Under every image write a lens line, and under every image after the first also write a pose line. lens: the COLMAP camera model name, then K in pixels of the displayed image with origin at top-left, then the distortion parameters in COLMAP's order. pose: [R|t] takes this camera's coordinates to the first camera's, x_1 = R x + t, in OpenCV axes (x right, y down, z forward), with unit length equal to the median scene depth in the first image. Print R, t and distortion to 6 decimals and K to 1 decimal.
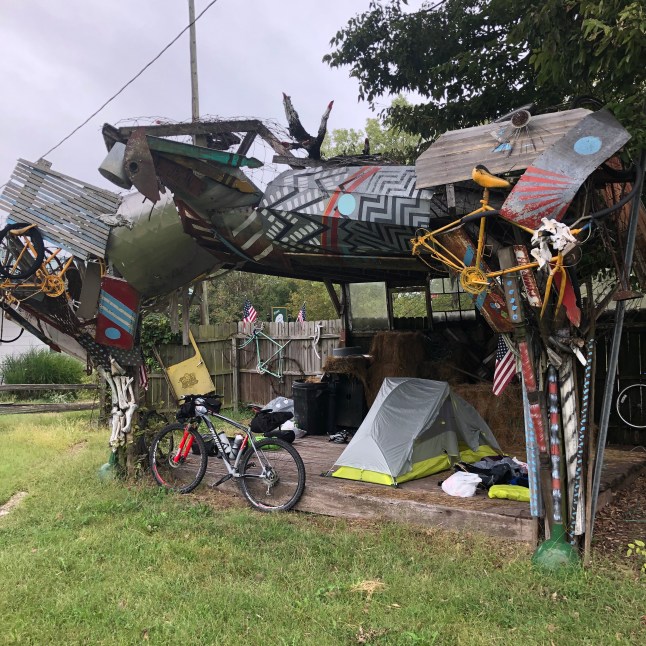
lens RADIAL K [[699.6, 0, 340.6], [0, 699.6, 336.2], [0, 0, 1]] dist [0.005729, -0.006186]
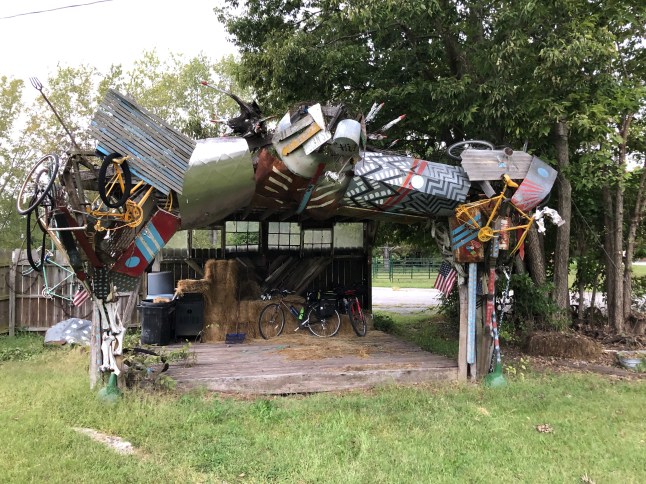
lens RADIAL K [[521.2, 0, 323.0], [0, 521.2, 242.0], [0, 0, 1]] dist [0.021521, -0.003573]
pose [[0.694174, 0.027443, 0.719284, -0.954498], [-0.001019, 0.999309, -0.037144, -0.006935], [-0.719807, 0.025051, 0.693722, 0.321498]]
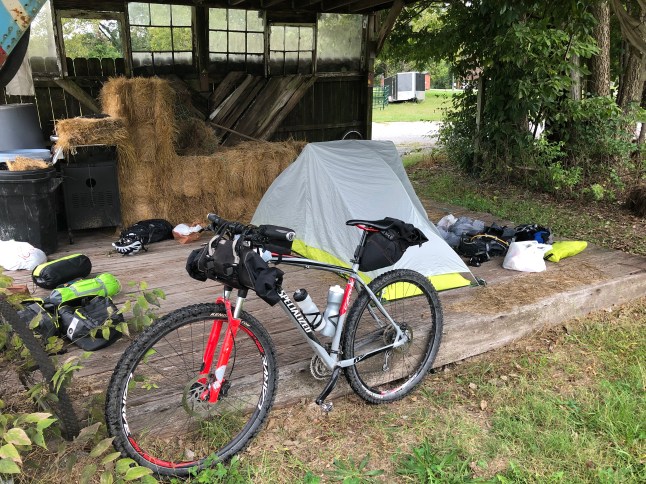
lens RADIAL K [[521.2, 0, 323.0], [0, 521.2, 242.0], [0, 0, 1]] dist [0.021521, -0.003573]
pose [[0.494392, -0.245987, 0.833707, -0.568721], [0.015198, 0.961422, 0.274657, 0.019326], [-0.869106, -0.123118, 0.479058, 1.091848]]
